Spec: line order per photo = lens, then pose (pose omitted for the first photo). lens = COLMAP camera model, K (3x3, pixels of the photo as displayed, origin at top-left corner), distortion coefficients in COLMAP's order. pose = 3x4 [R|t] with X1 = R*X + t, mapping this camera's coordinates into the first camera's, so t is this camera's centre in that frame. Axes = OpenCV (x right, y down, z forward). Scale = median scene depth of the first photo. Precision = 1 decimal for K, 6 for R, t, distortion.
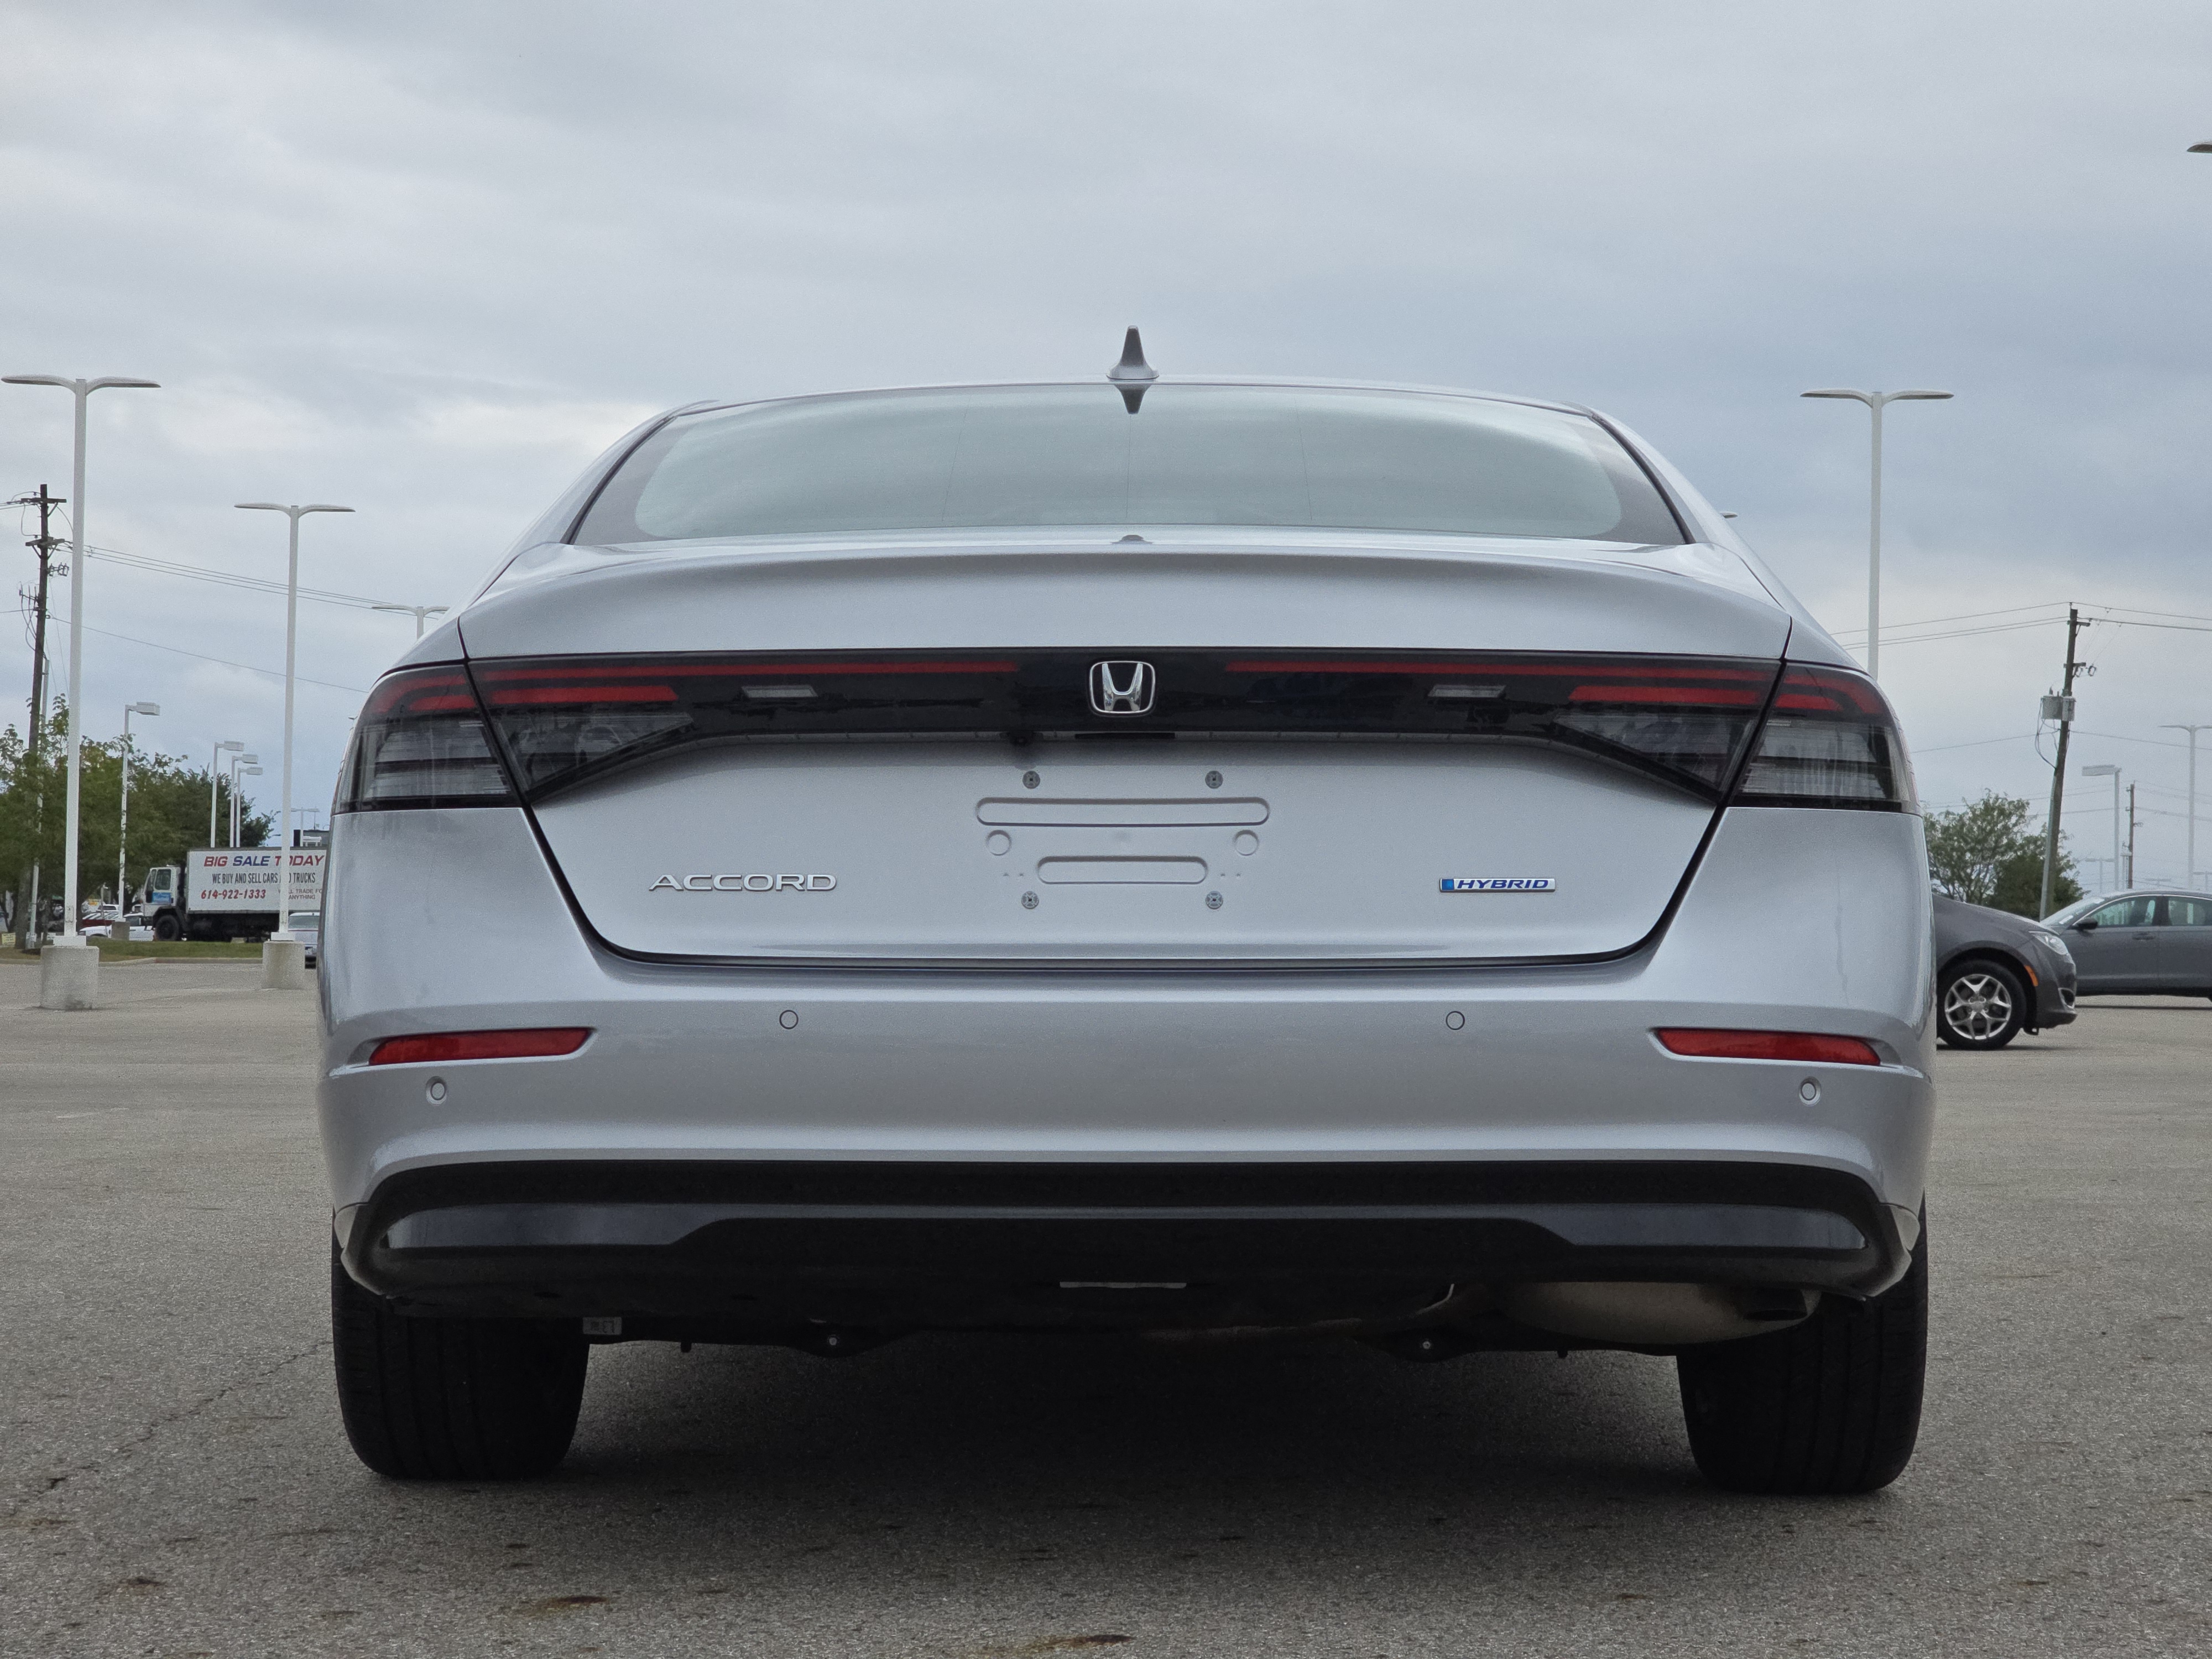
lens RADIAL K [[4445.7, 0, 1106.0], [0, 4445.7, 829.5], [0, 0, 1]] dist [-0.226542, 0.142875]
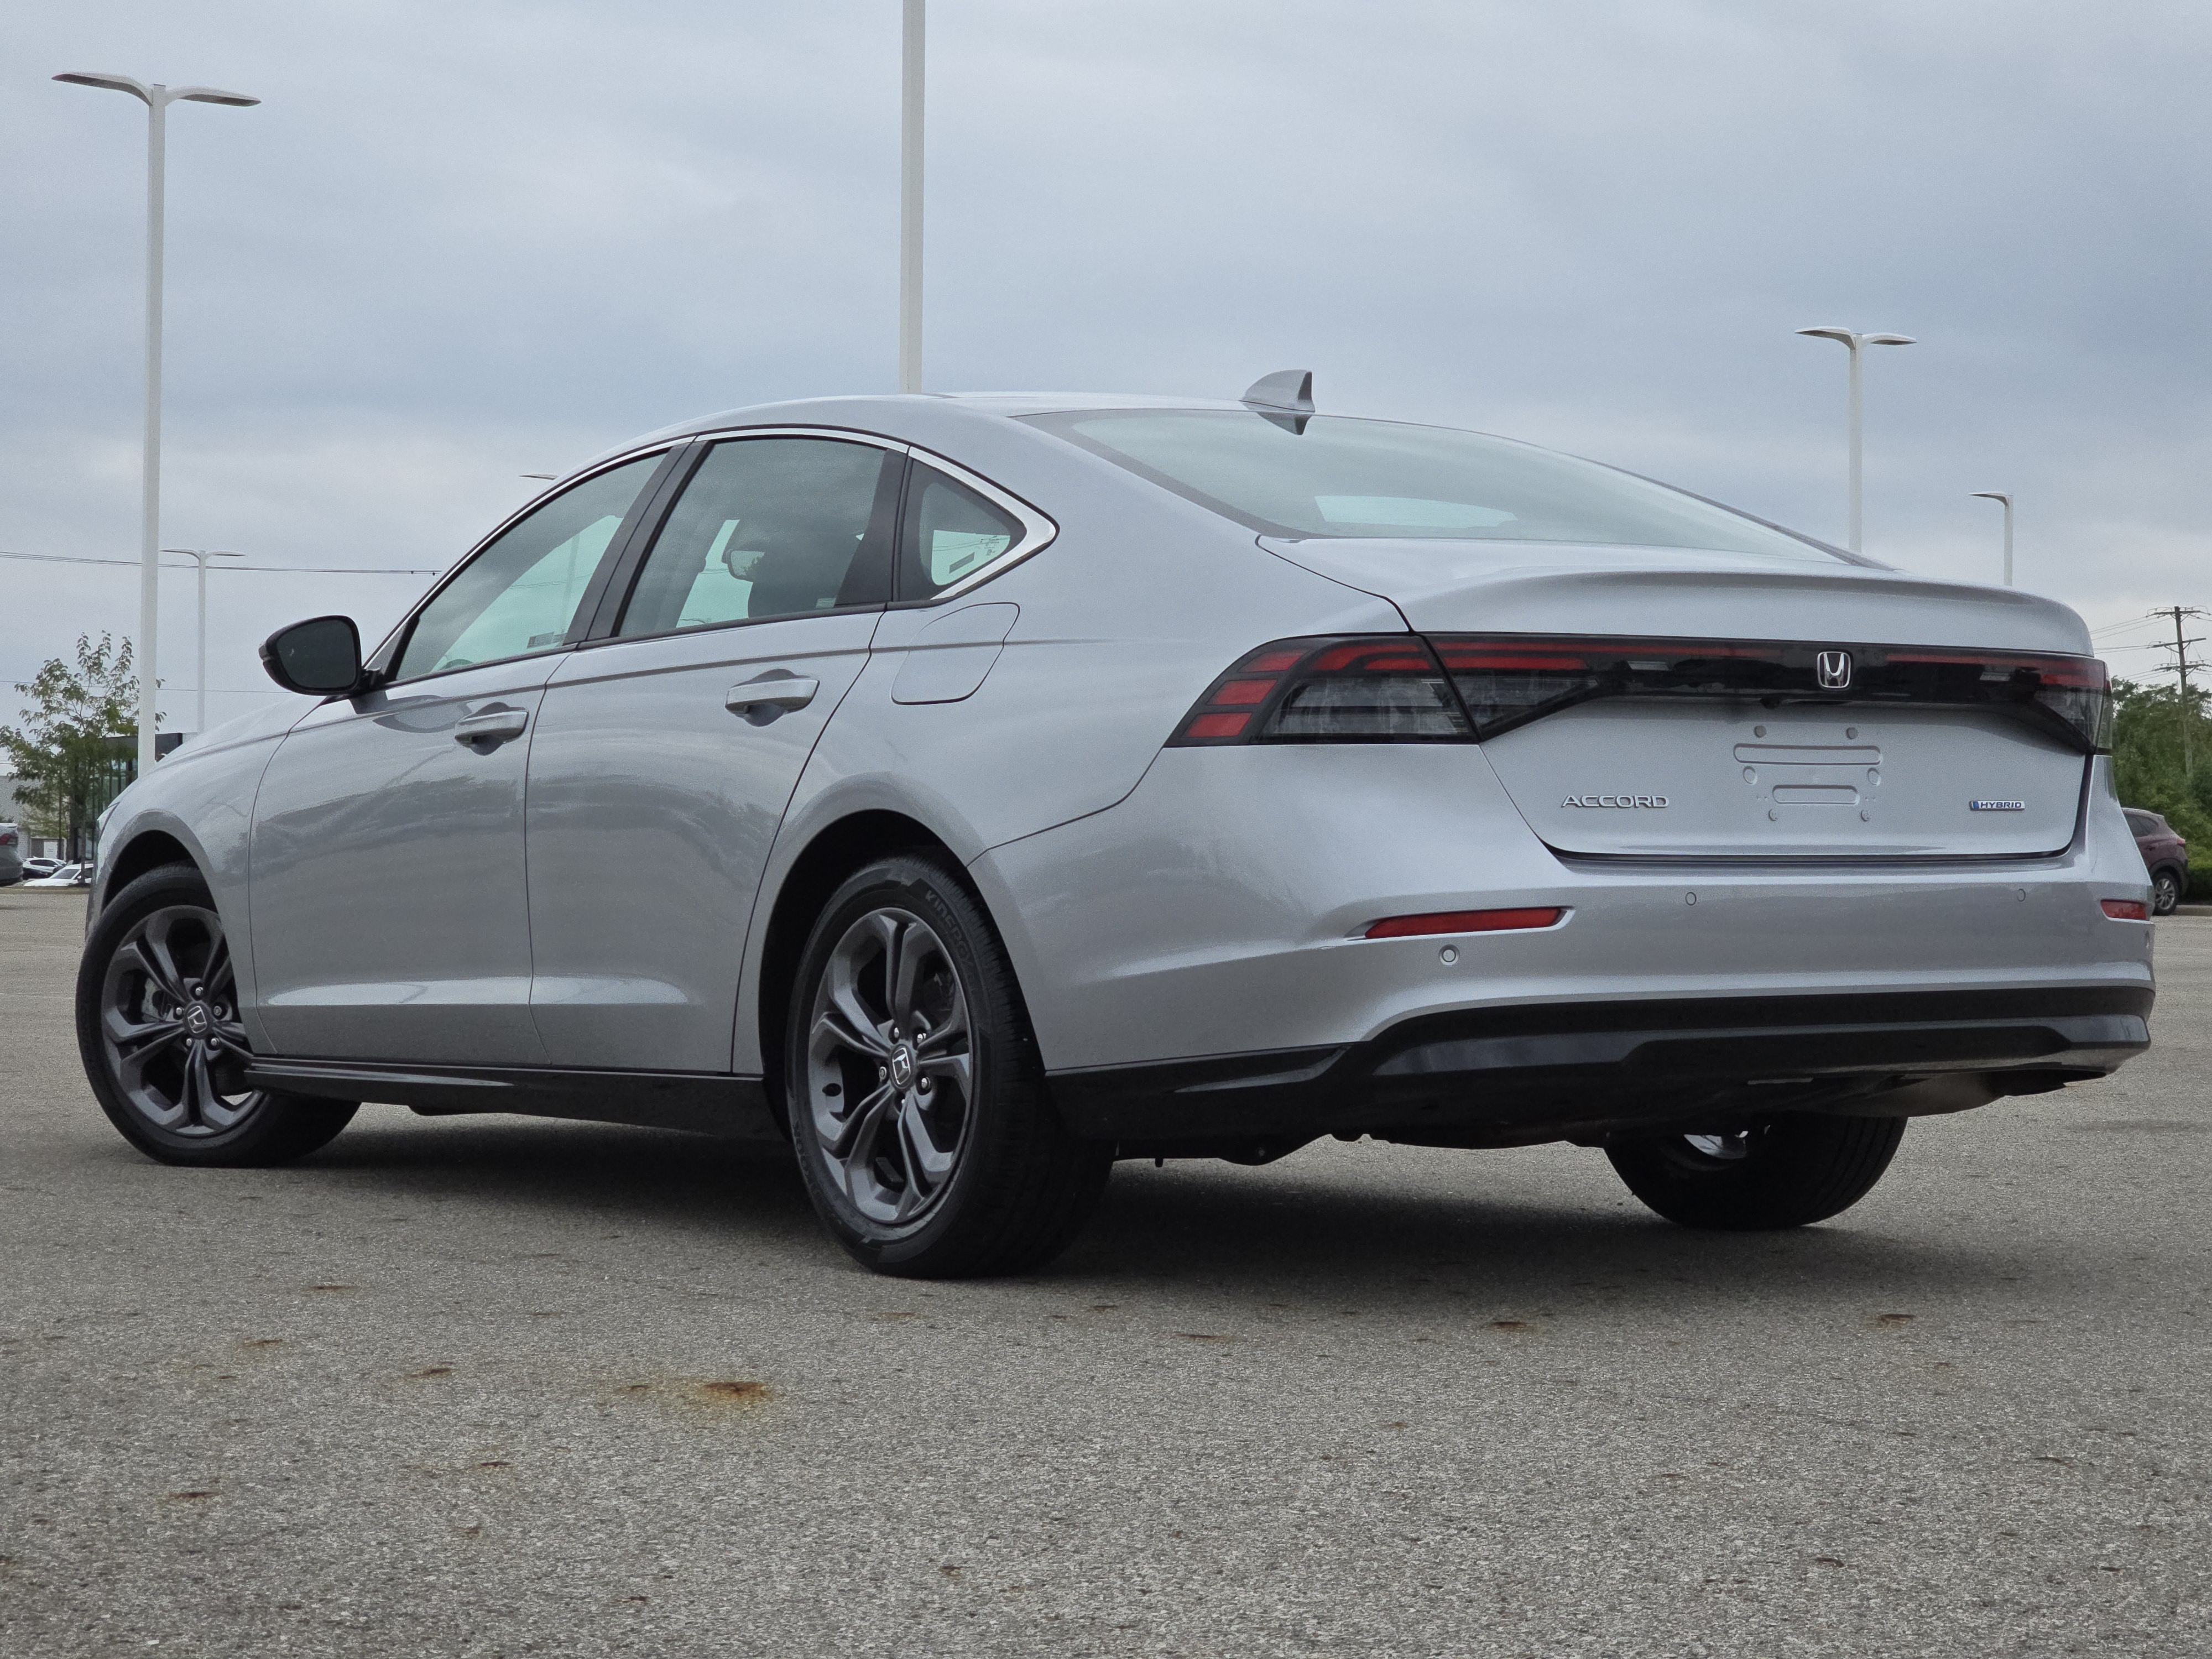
lens RADIAL K [[4445.7, 0, 1106.0], [0, 4445.7, 829.5], [0, 0, 1]] dist [-0.226542, 0.142875]
pose [[0.784719, 0.002014, 0.619849, -1.072184], [-0.015923, 0.999730, 0.016909, -0.000211], [-0.619648, -0.023139, 0.784539, 0.008950]]
